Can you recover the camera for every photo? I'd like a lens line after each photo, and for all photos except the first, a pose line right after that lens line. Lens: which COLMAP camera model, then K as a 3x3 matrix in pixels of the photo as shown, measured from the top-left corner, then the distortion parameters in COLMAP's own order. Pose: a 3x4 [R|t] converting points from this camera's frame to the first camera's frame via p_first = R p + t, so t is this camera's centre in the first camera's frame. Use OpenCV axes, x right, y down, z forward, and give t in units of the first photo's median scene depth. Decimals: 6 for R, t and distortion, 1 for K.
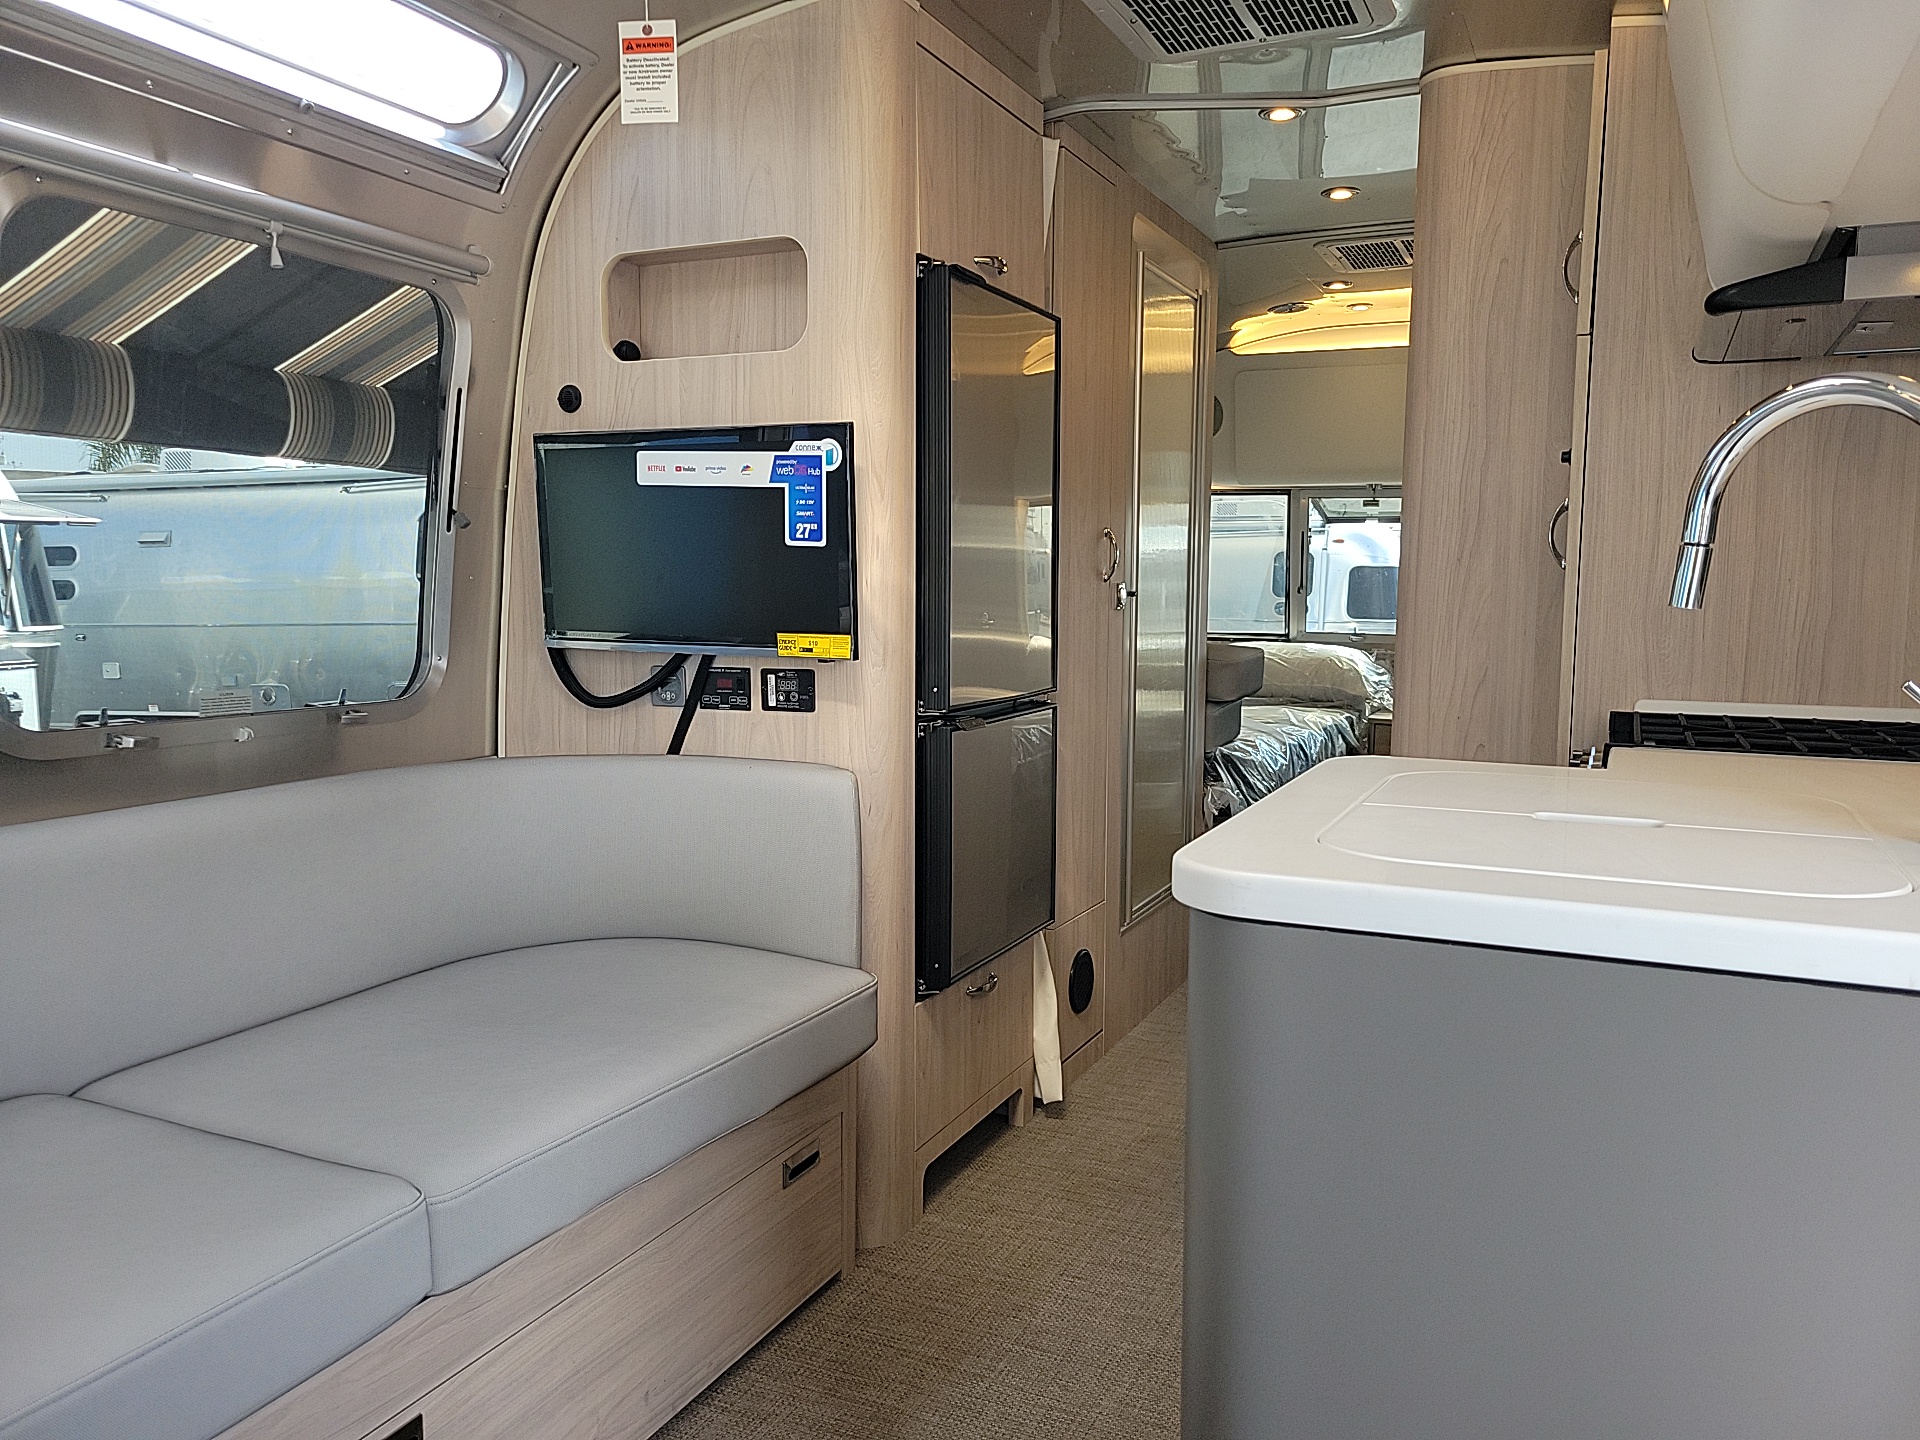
lens RADIAL K [[1427.4, 0, 960.0], [0, 1427.4, 720.0], [0, 0, 1]] dist [0.041966, -0.028398]
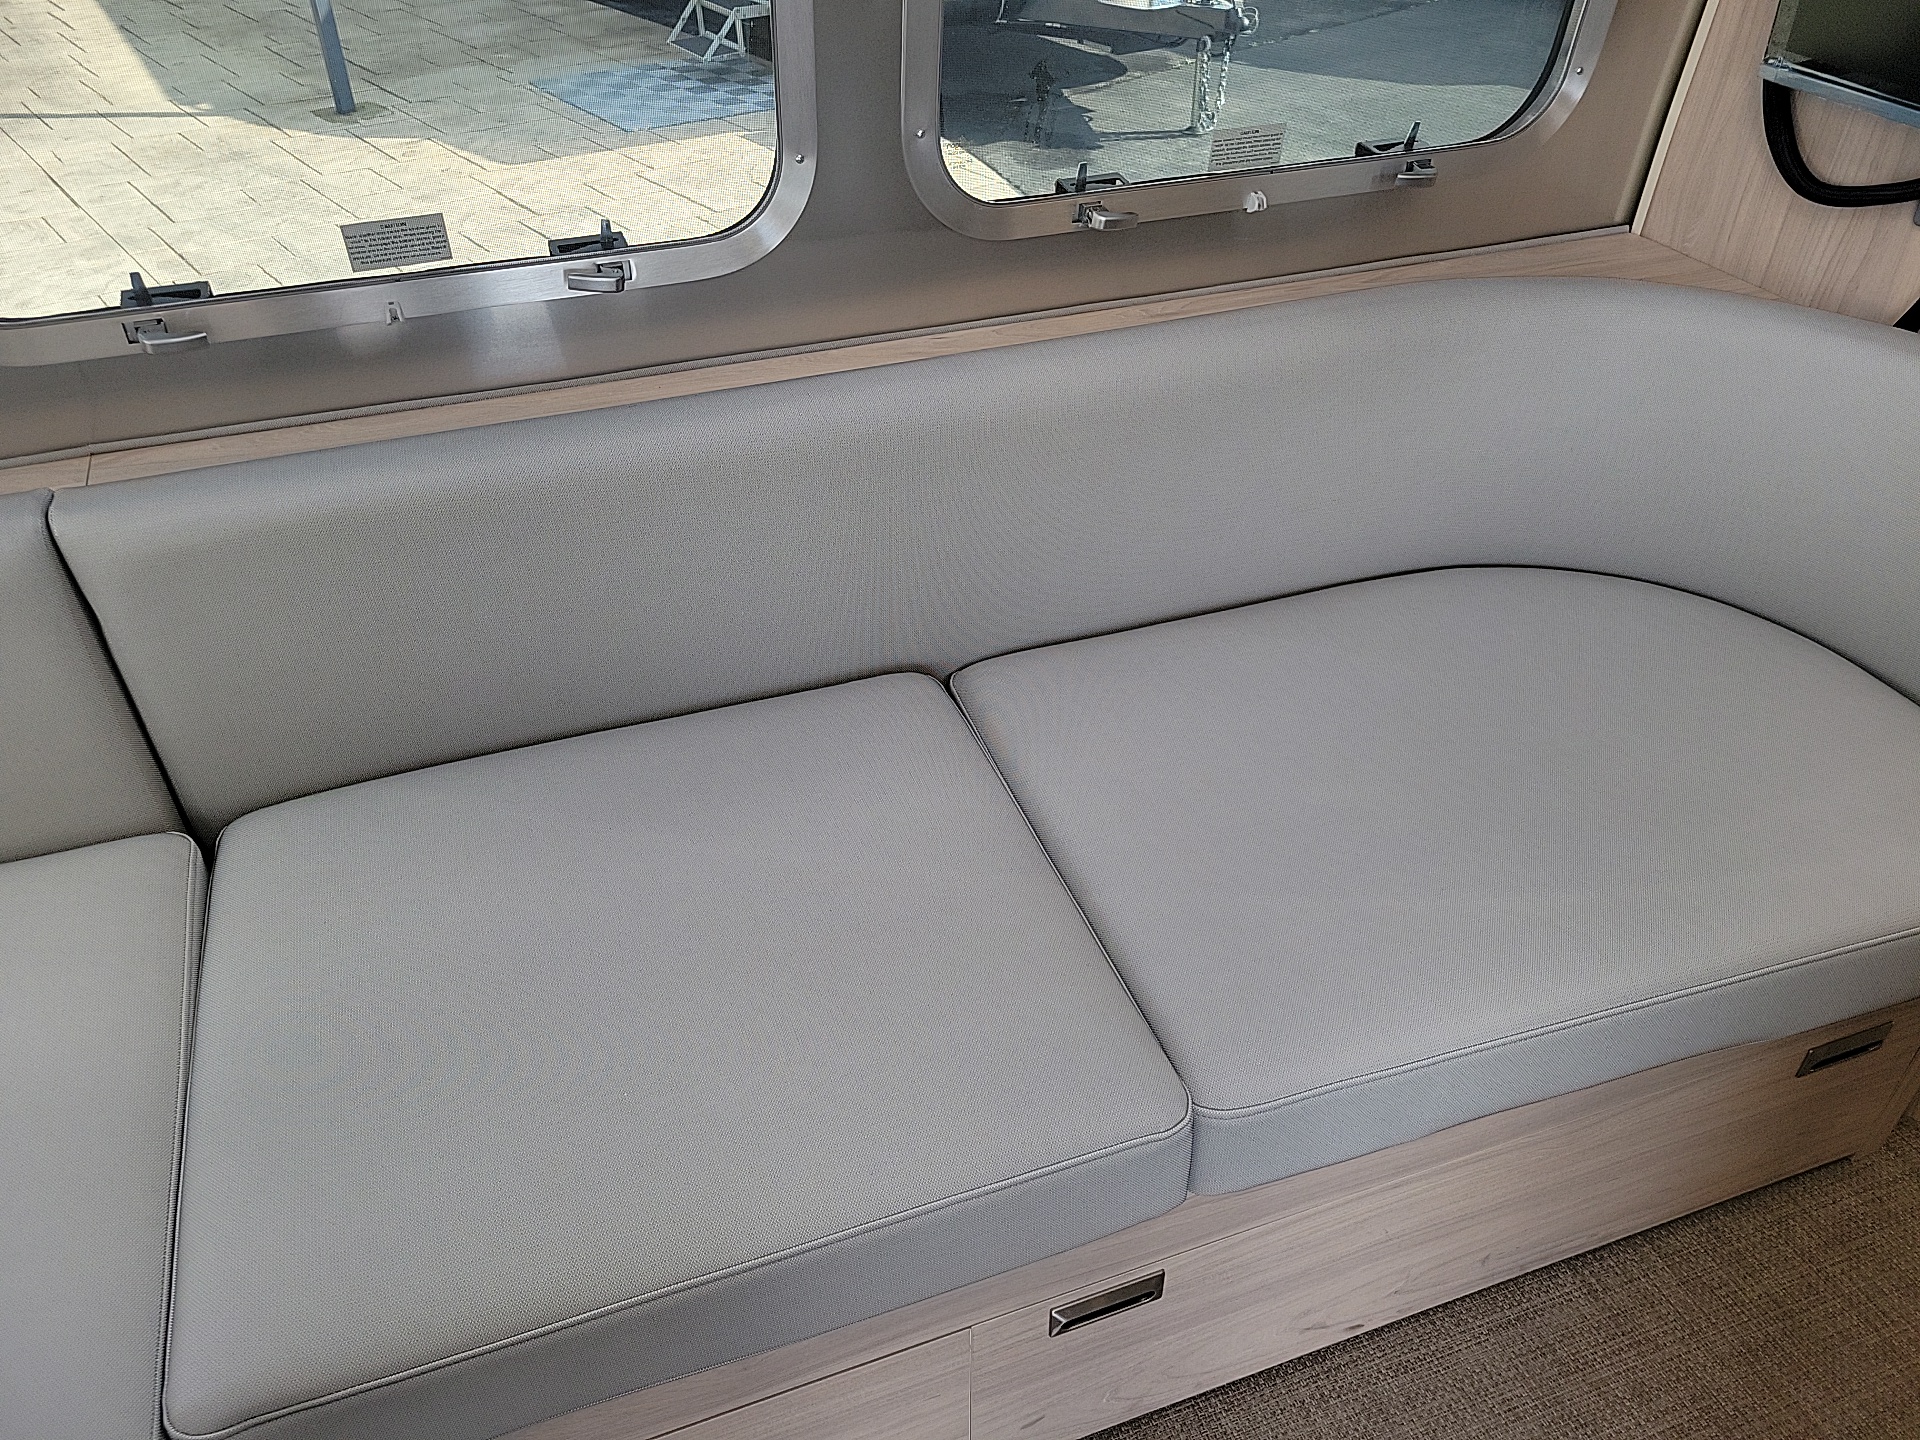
lens RADIAL K [[1484.0, 0, 960.0], [0, 1484.0, 720.0], [0, 0, 1]] dist [0.007818, 0.032867]
pose [[0.712792, 0.417886, -0.563293, -0.081389], [-0.071579, 0.842275, 0.534275, -0.169097], [0.697713, -0.340507, 0.630279, 0.364161]]
